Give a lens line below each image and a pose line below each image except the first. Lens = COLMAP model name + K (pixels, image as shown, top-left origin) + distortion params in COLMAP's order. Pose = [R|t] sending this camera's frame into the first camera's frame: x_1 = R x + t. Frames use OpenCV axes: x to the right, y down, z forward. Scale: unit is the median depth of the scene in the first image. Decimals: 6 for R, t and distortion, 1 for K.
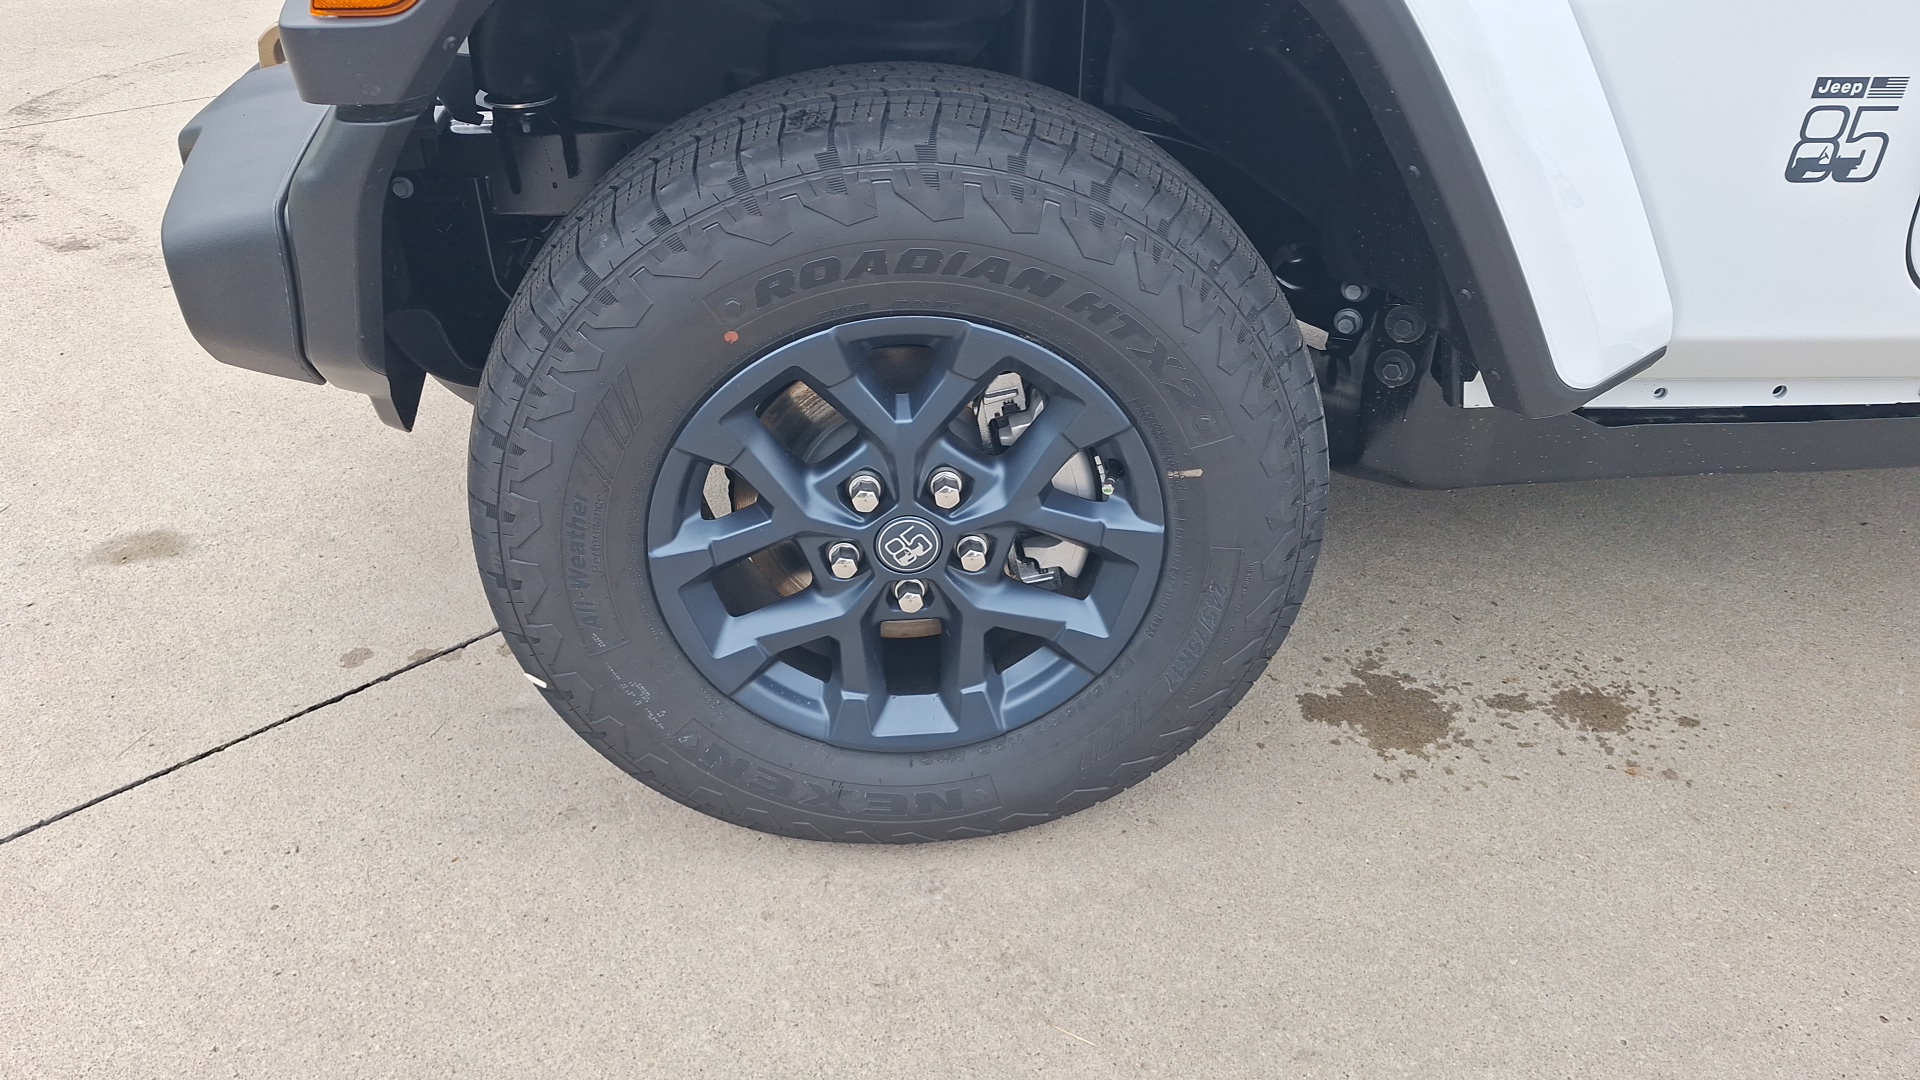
lens RADIAL K [[1312.6, 0, 965.3], [0, 1312.6, 516.6], [0, 0, 1]] dist [0.106779, -0.122328]
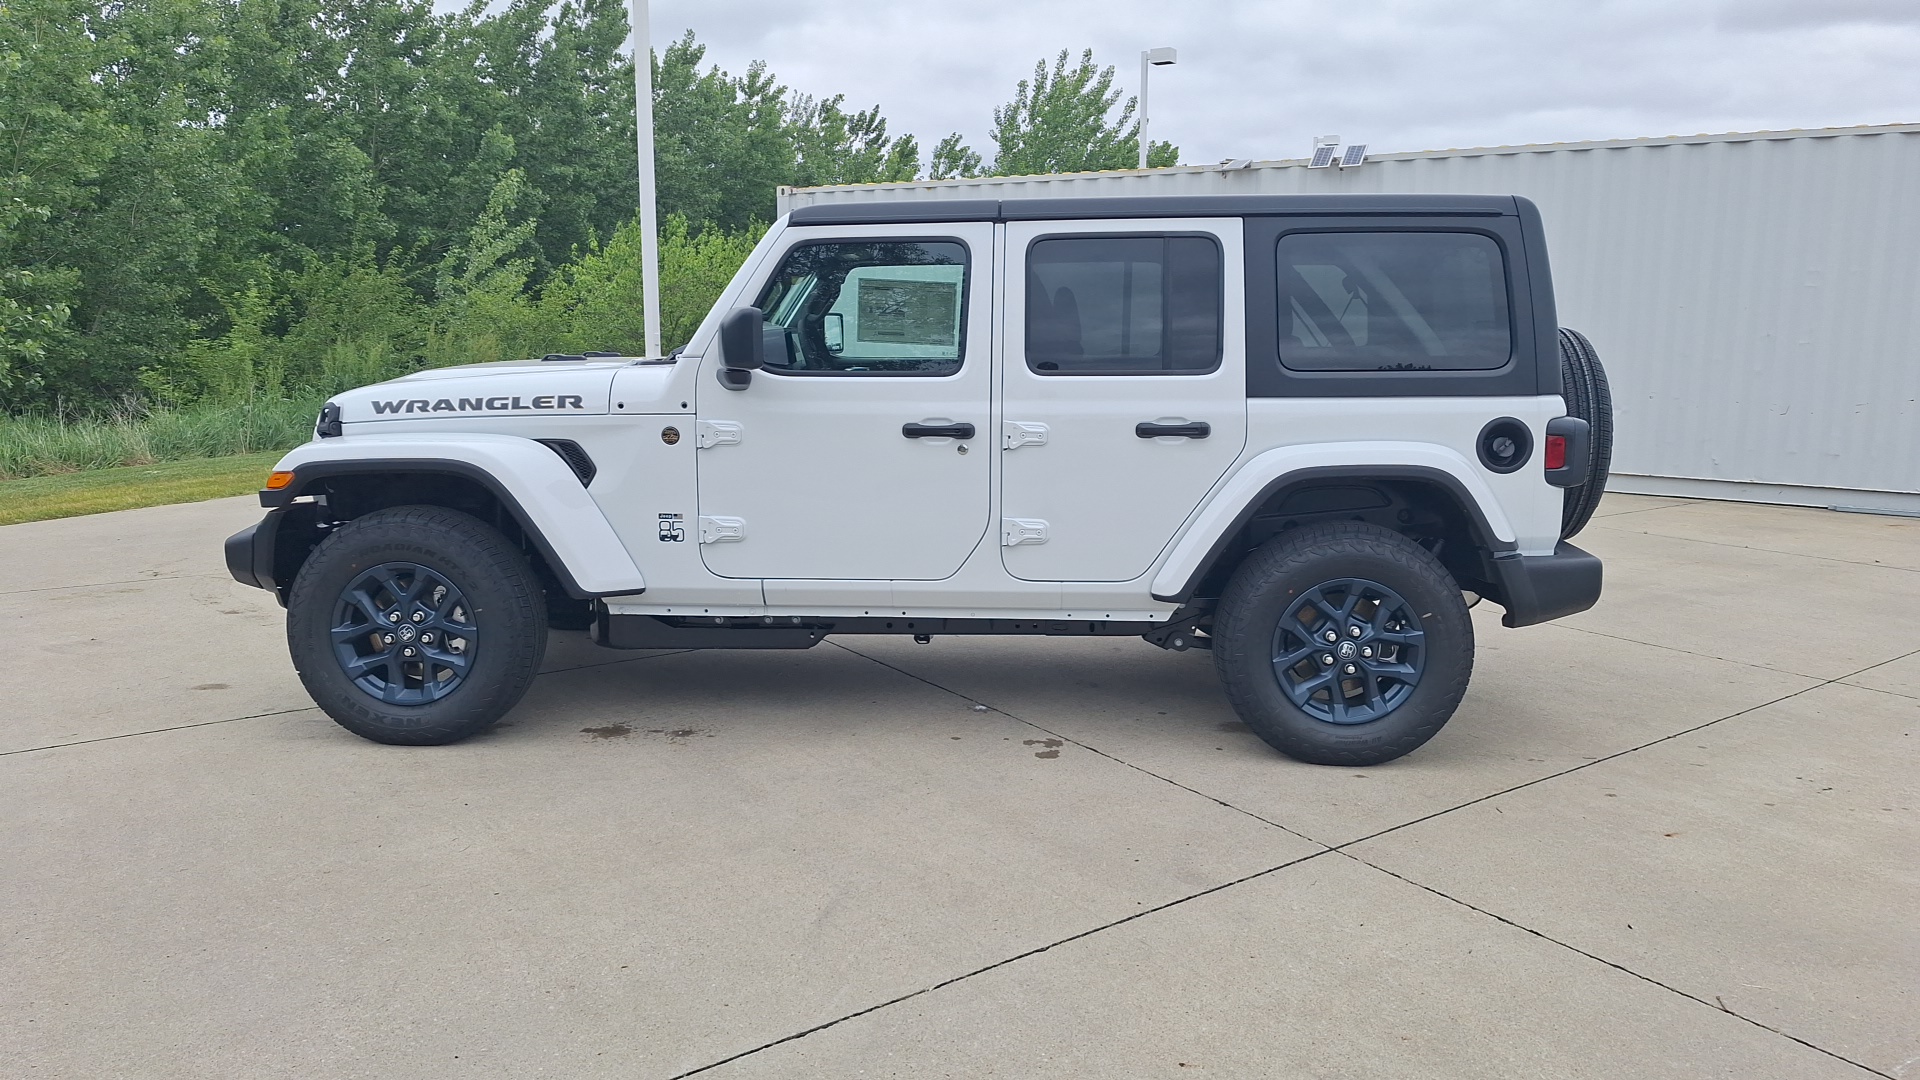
lens RADIAL K [[1461.2, 0, 1073.9], [0, 1461.2, 541.1], [0, 0, 1]] dist [0.142458, -0.188224]
pose [[0.993117, 0.013785, -0.116317, 2.192285], [-0.058032, 0.920508, -0.386389, 1.235773], [0.101744, 0.390479, 0.914972, -2.558614]]
